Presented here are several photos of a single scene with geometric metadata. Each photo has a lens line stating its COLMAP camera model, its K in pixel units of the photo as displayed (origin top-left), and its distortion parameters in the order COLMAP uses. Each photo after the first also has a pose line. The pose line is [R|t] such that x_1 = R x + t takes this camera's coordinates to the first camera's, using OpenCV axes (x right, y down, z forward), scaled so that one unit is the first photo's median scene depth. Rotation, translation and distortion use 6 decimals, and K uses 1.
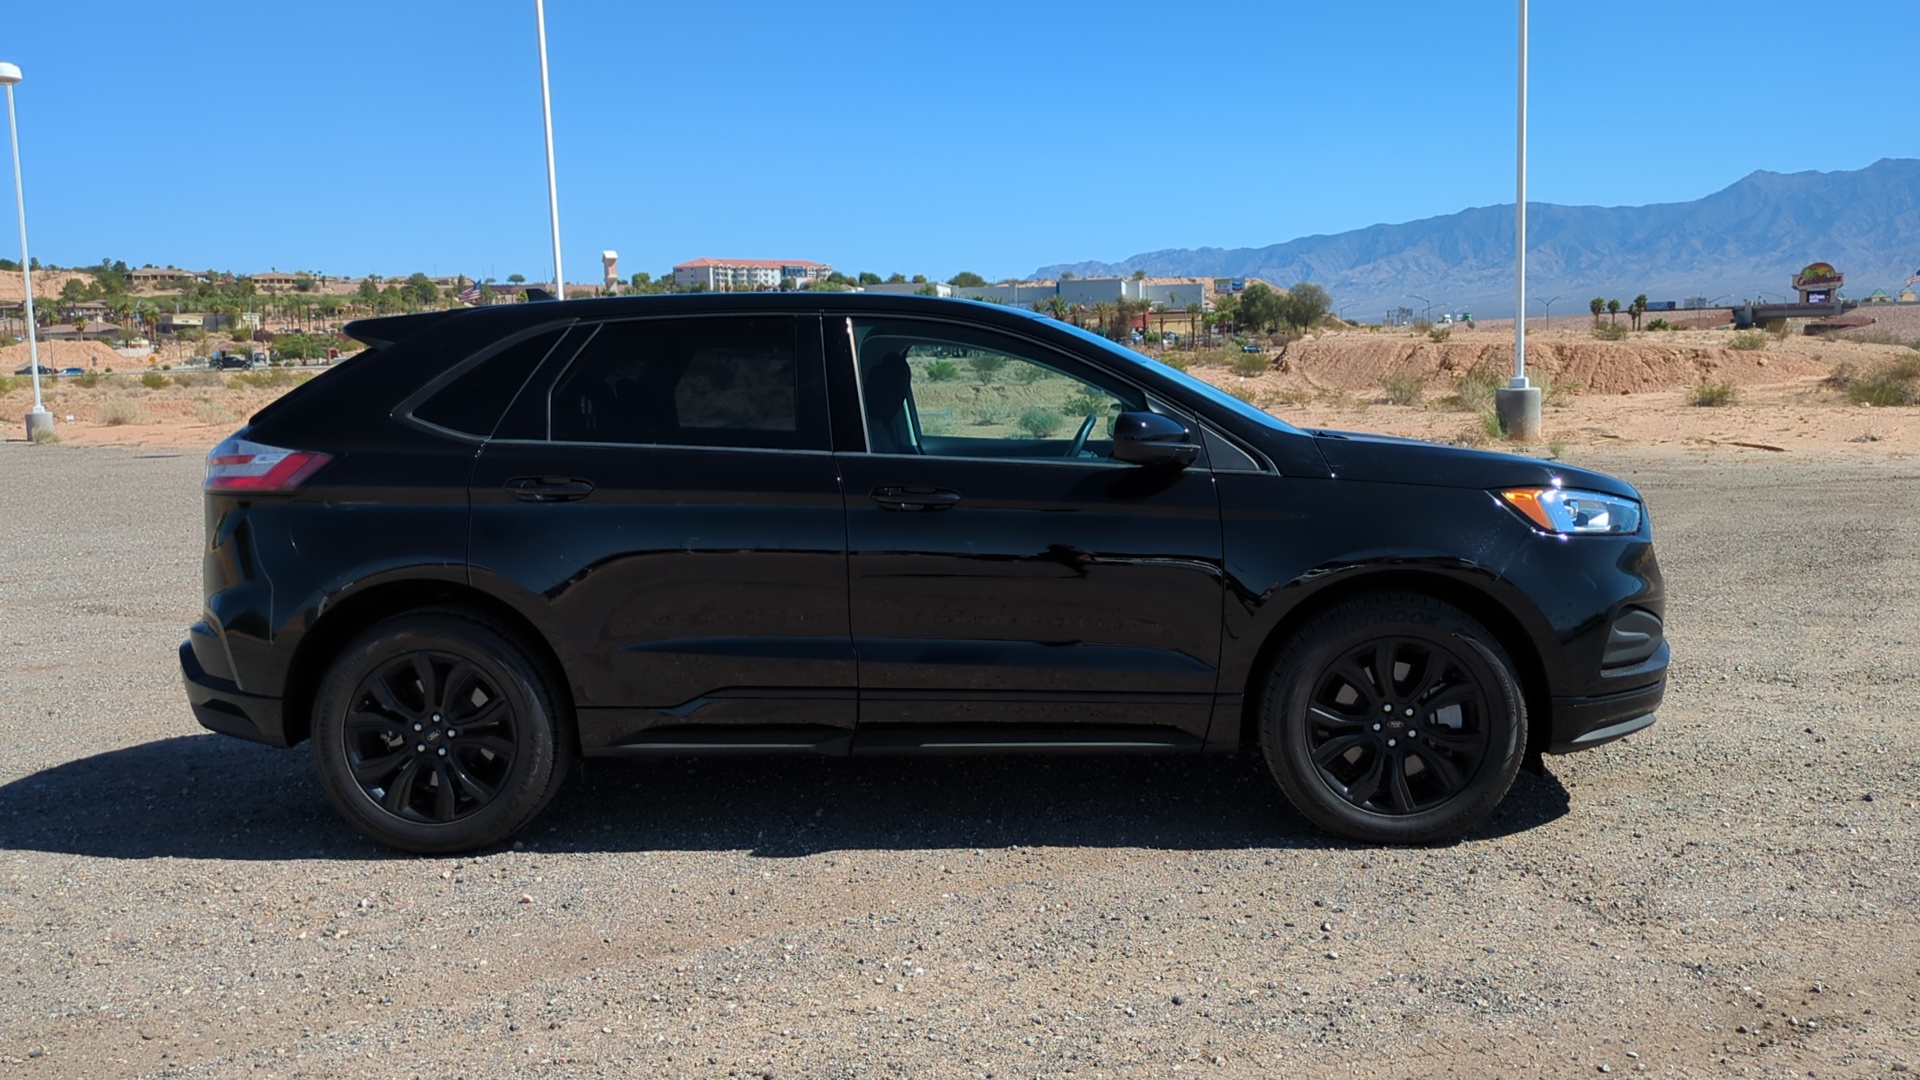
lens RADIAL K [[1651.7, 0, 982.3], [0, 1651.7, 538.7], [0, 0, 1]] dist [0.060584, -0.077045]
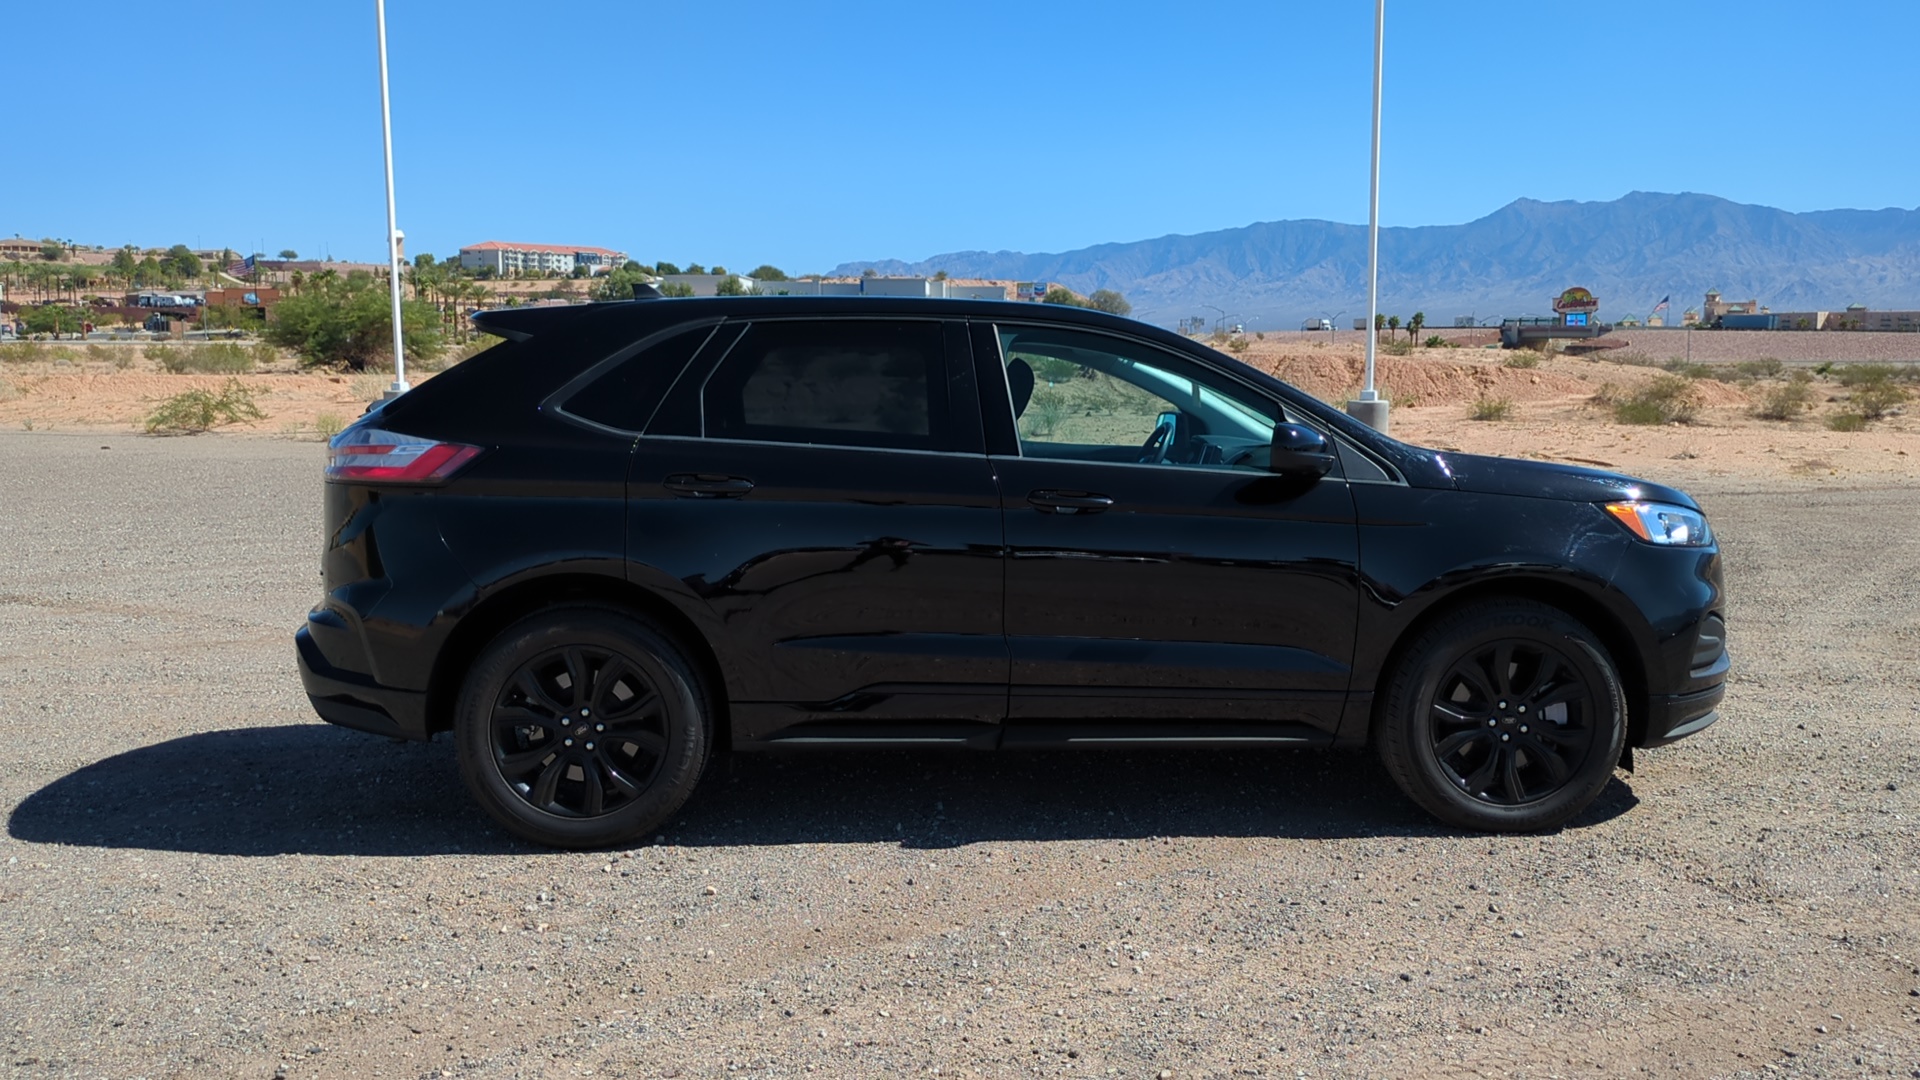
lens RADIAL K [[1651.7, 0, 982.3], [0, 1651.7, 538.7], [0, 0, 1]] dist [0.060584, -0.077045]
pose [[0.991659, 0.015314, 0.127975, -0.222058], [-0.015466, 0.999880, 0.000191, -0.000468], [-0.127956, -0.002169, 0.991777, -0.020917]]
